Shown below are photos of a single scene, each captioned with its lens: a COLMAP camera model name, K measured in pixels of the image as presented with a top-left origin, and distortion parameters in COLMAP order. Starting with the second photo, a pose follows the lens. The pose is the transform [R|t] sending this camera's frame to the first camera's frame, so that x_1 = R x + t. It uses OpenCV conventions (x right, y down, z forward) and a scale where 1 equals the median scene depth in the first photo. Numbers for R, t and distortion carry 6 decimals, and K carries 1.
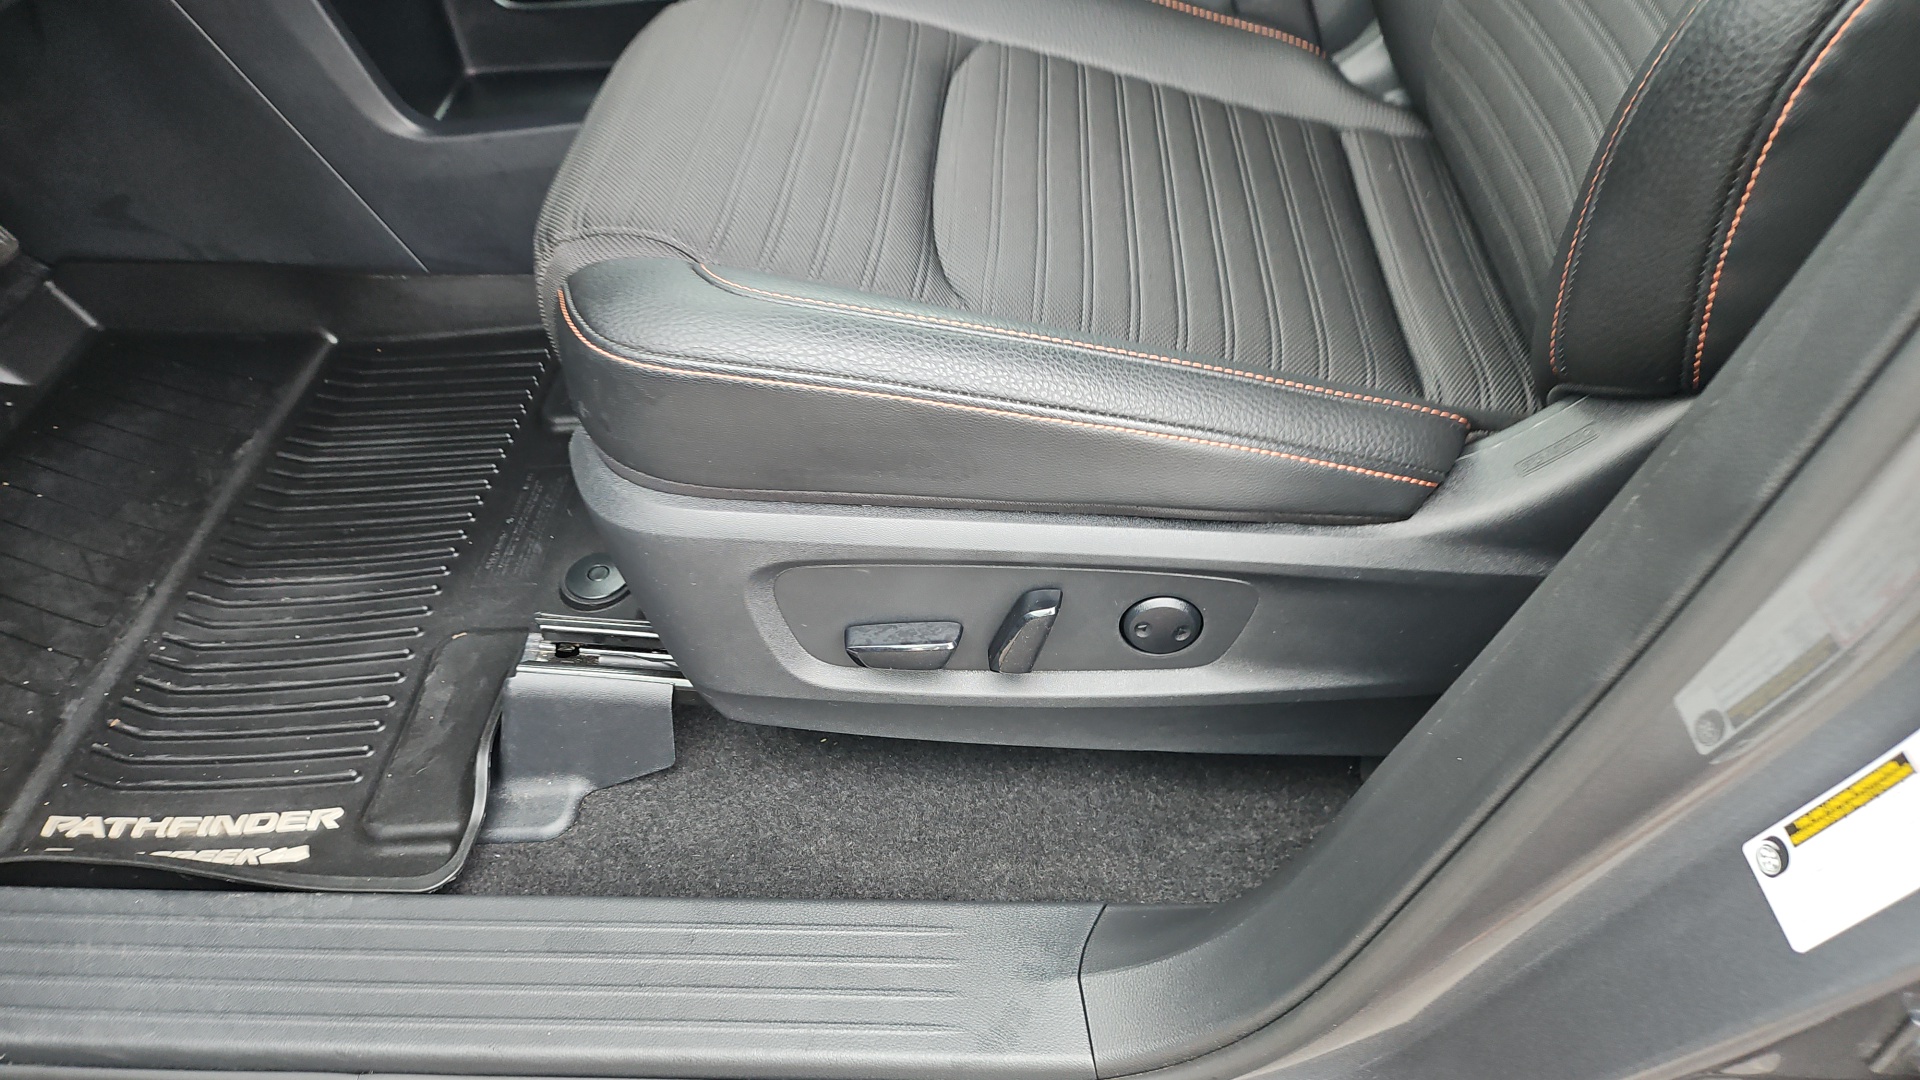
lens RADIAL K [[1348.8, 0, 957.7], [0, 1348.8, 539.6], [0, 0, 1]] dist [0.063413, -0.069544]
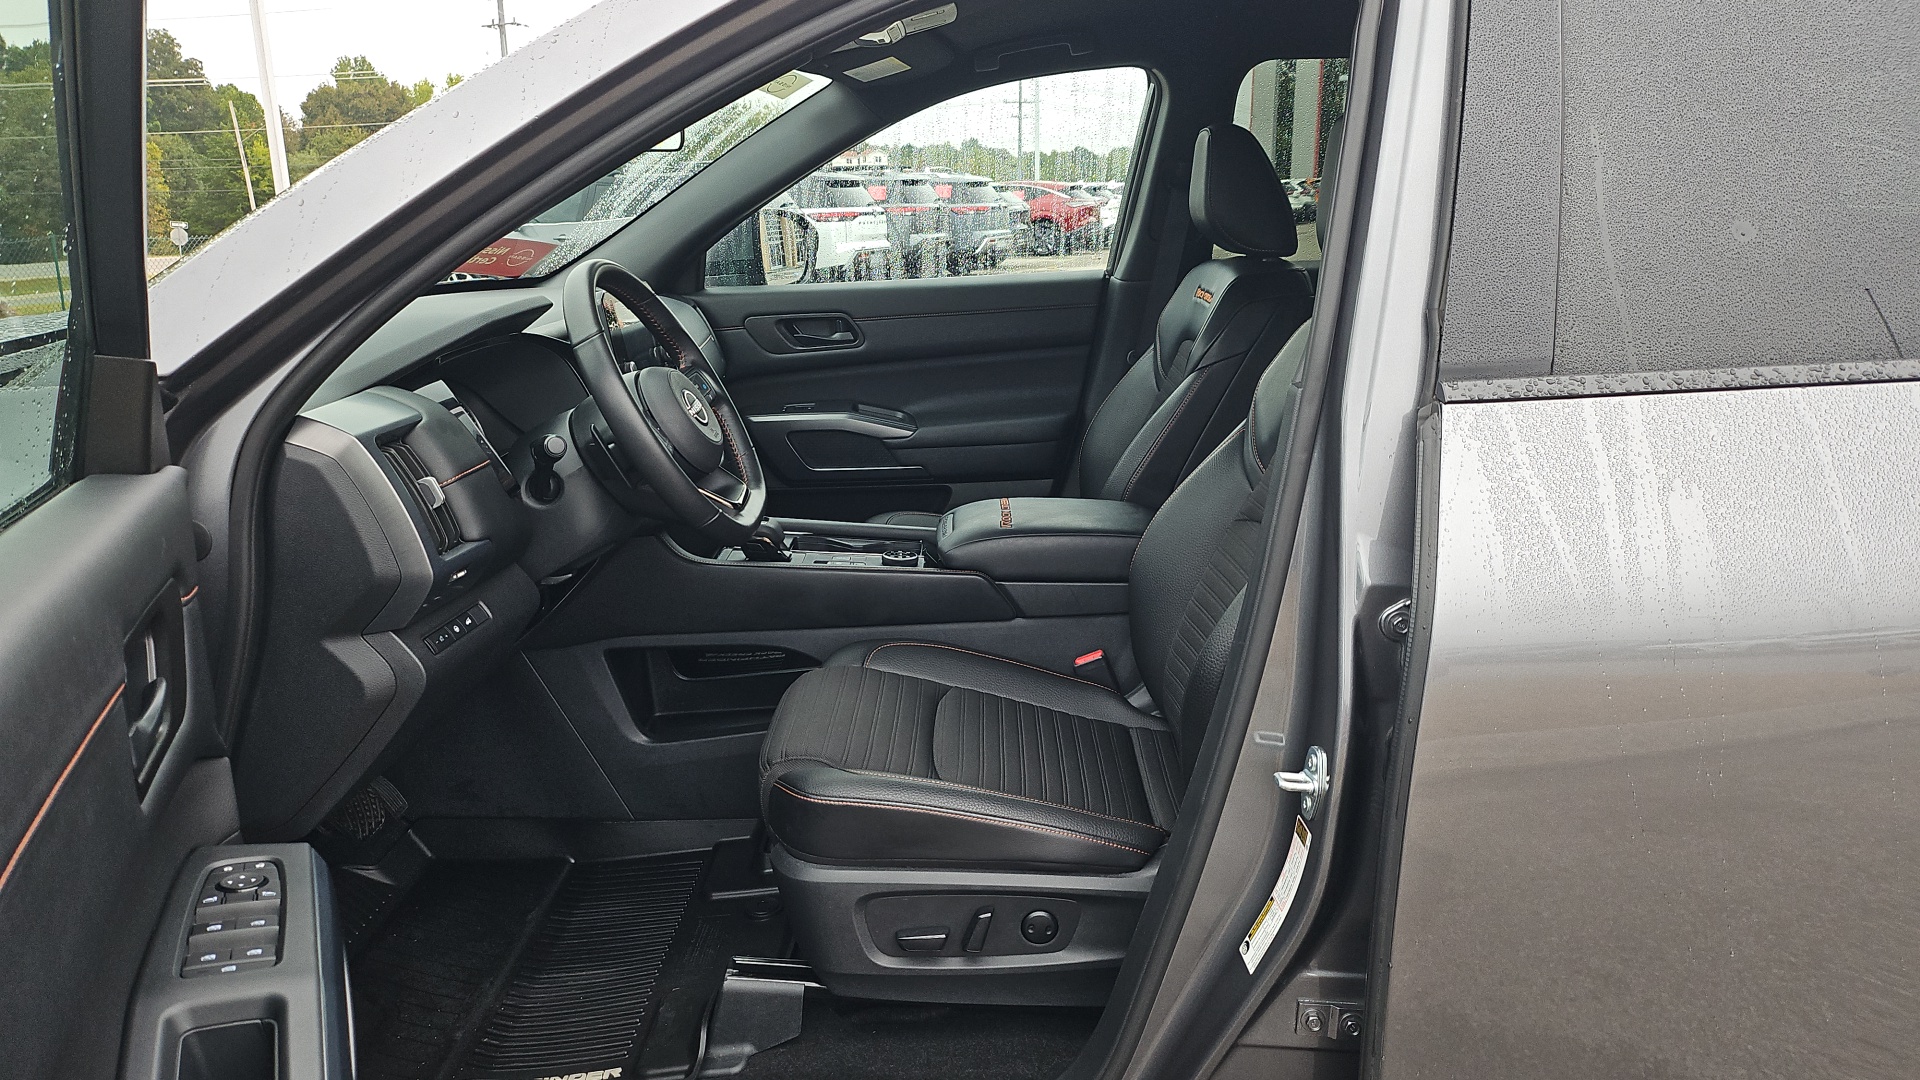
lens RADIAL K [[1348.8, 0, 959.1], [0, 1348.8, 527.3], [0, 0, 1]] dist [0.063413, -0.069544]
pose [[0.999456, -0.001189, 0.032959, -0.045056], [0.016827, 0.877873, -0.478597, 0.462716], [-0.028365, 0.478891, 0.877416, -1.058393]]
